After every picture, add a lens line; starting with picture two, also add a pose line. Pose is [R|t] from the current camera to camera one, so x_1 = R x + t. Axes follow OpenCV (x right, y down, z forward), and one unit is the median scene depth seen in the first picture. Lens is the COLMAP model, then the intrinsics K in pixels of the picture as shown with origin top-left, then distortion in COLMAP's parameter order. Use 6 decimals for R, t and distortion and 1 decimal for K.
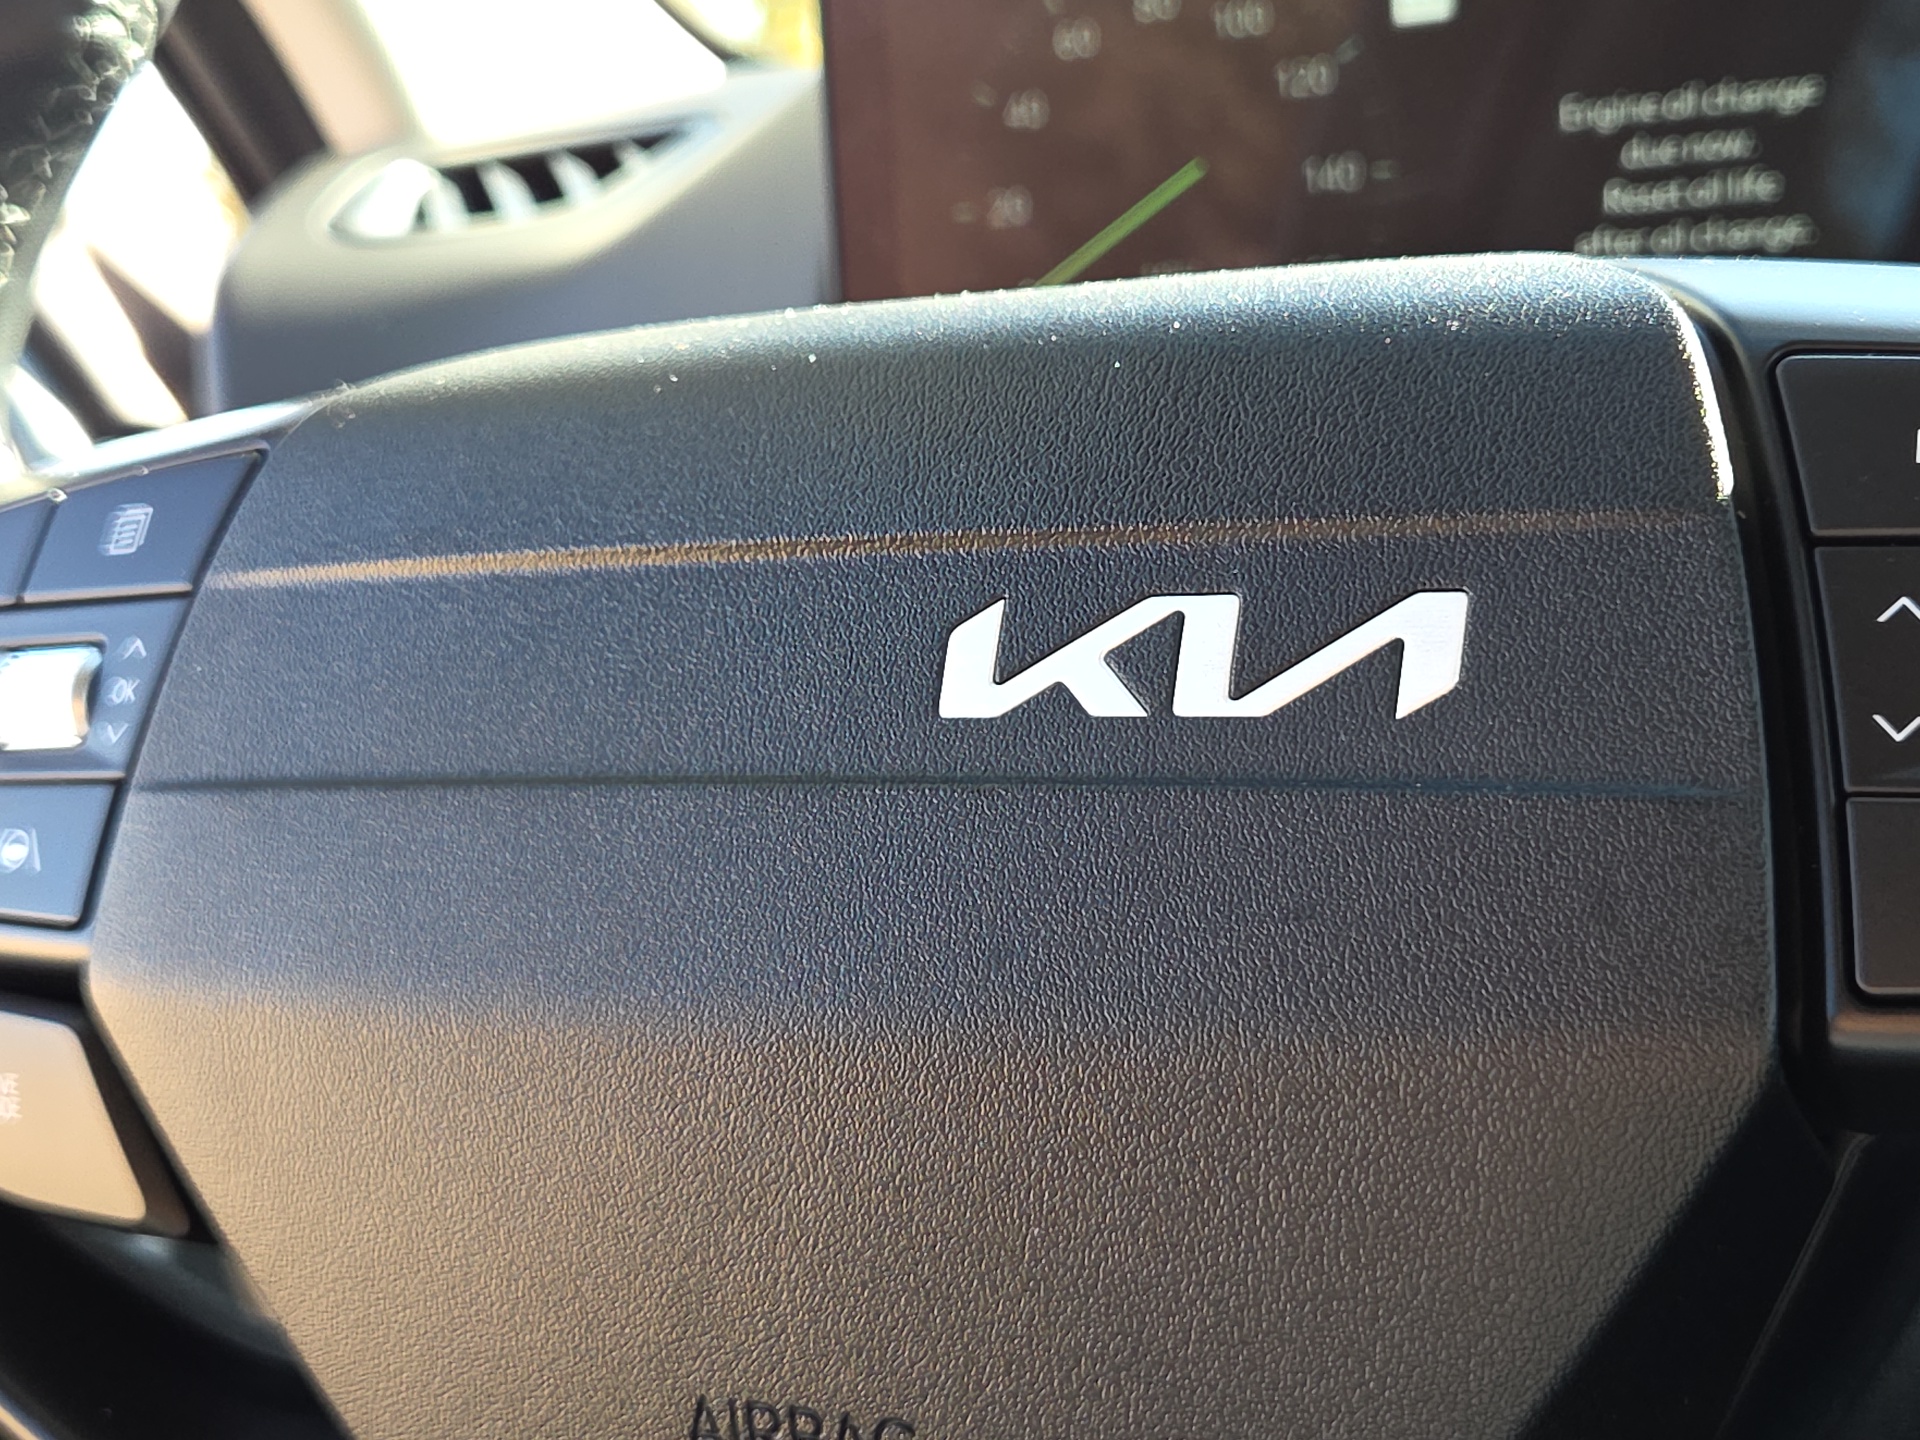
lens RADIAL K [[2981.3, 0, 962.1], [0, 2981.3, 665.8], [0, 0, 1]] dist [0.081903, -0.085734]
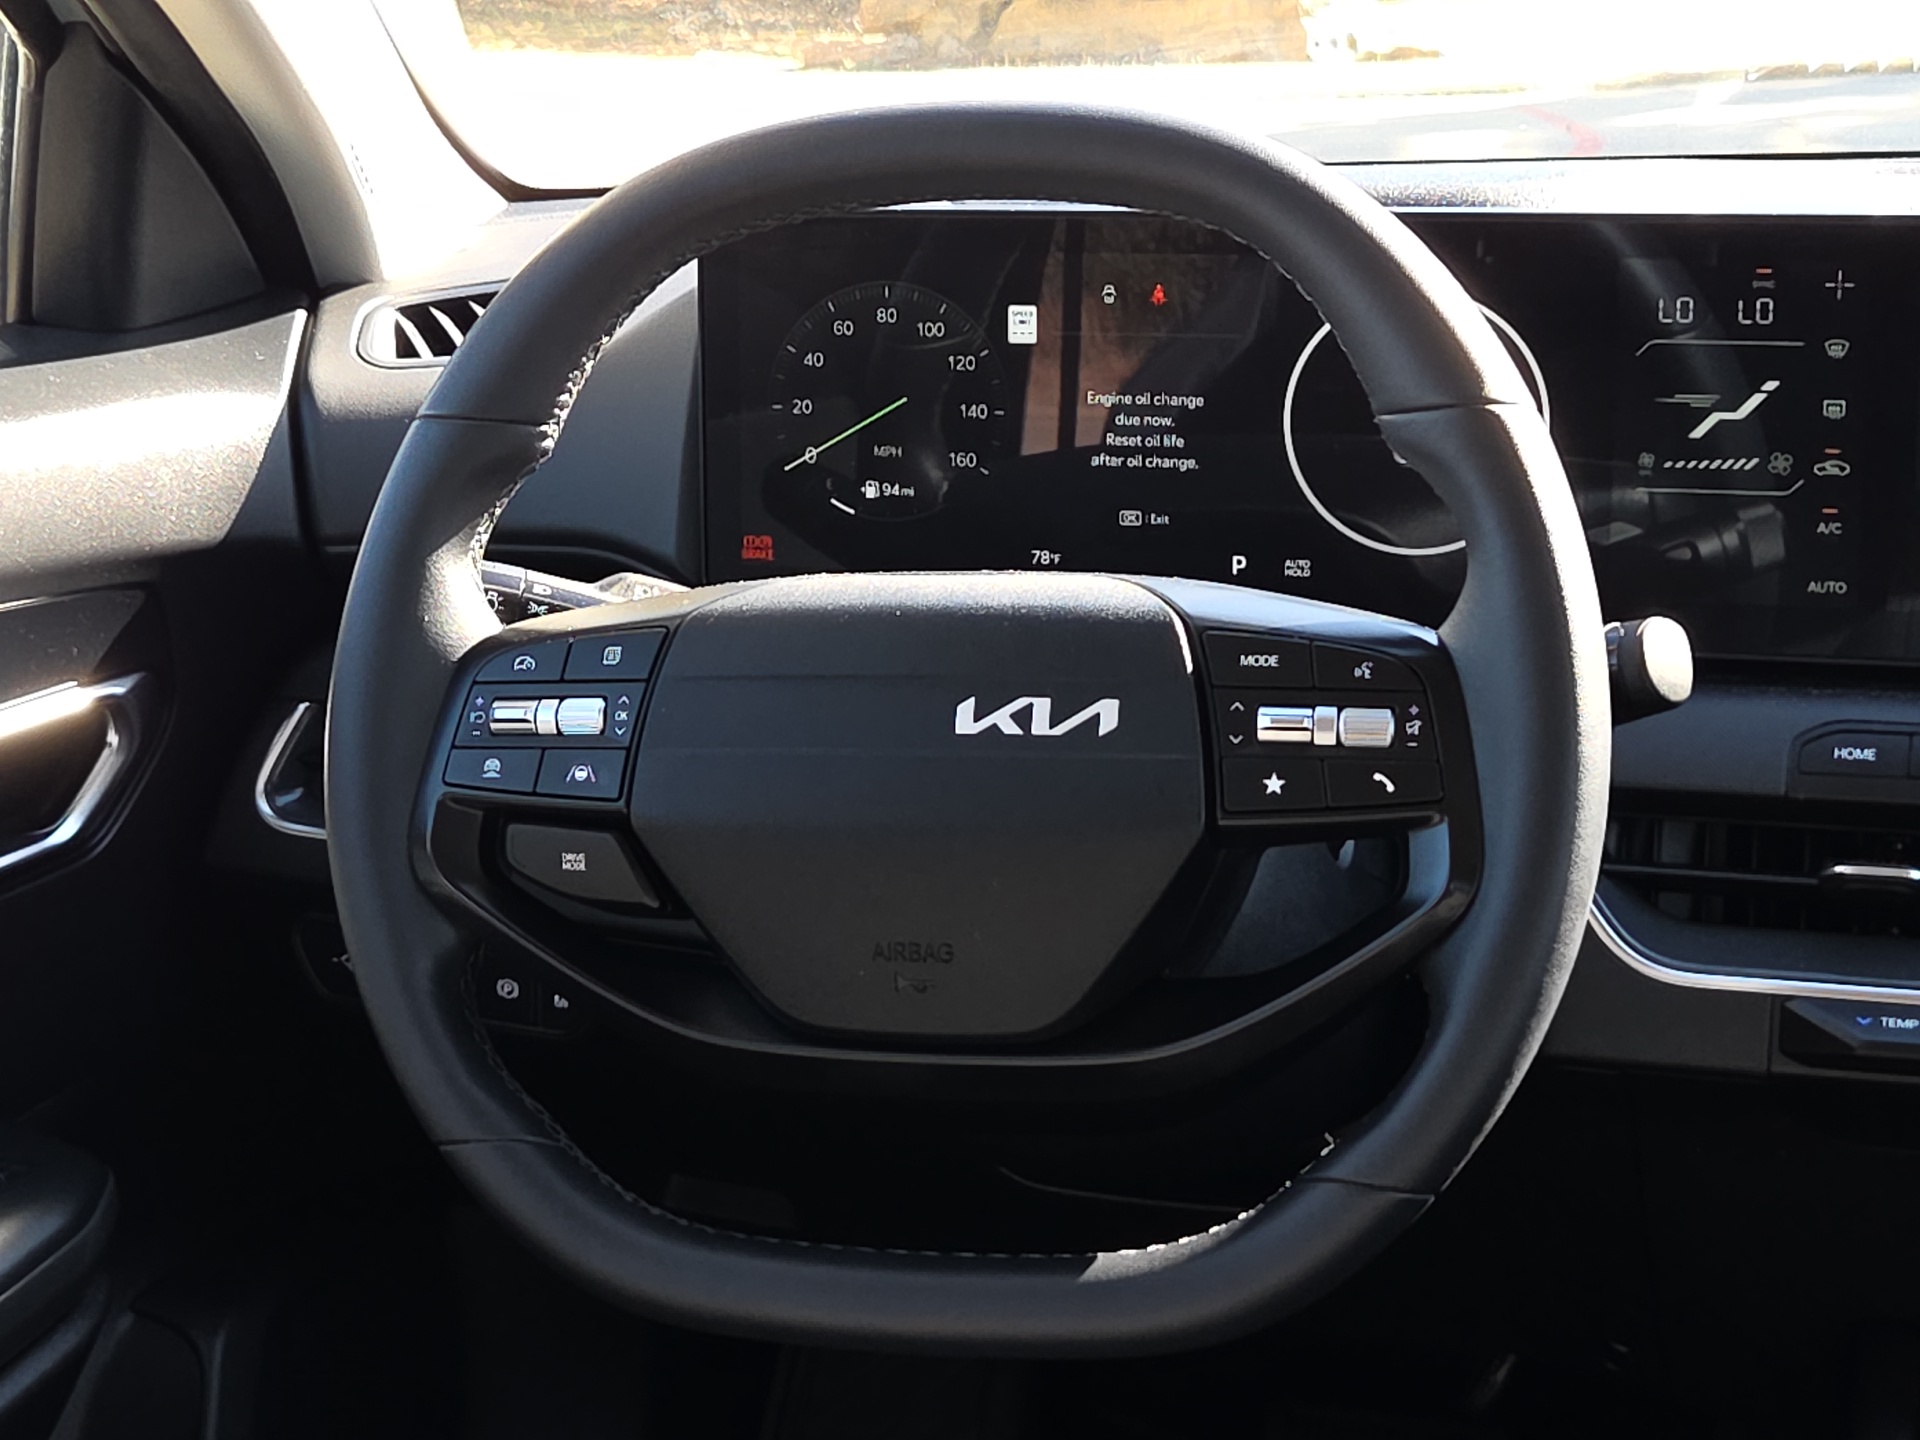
lens RADIAL K [[3711.2, 0, 924.5], [0, 3711.2, 712.7], [0, 0, 1]] dist [0.148860, -0.570513]
pose [[0.976787, -0.012760, 0.213832, -0.997117], [-0.002669, 0.997422, 0.071713, -0.325146], [-0.214196, -0.070619, 0.974235, -3.233469]]
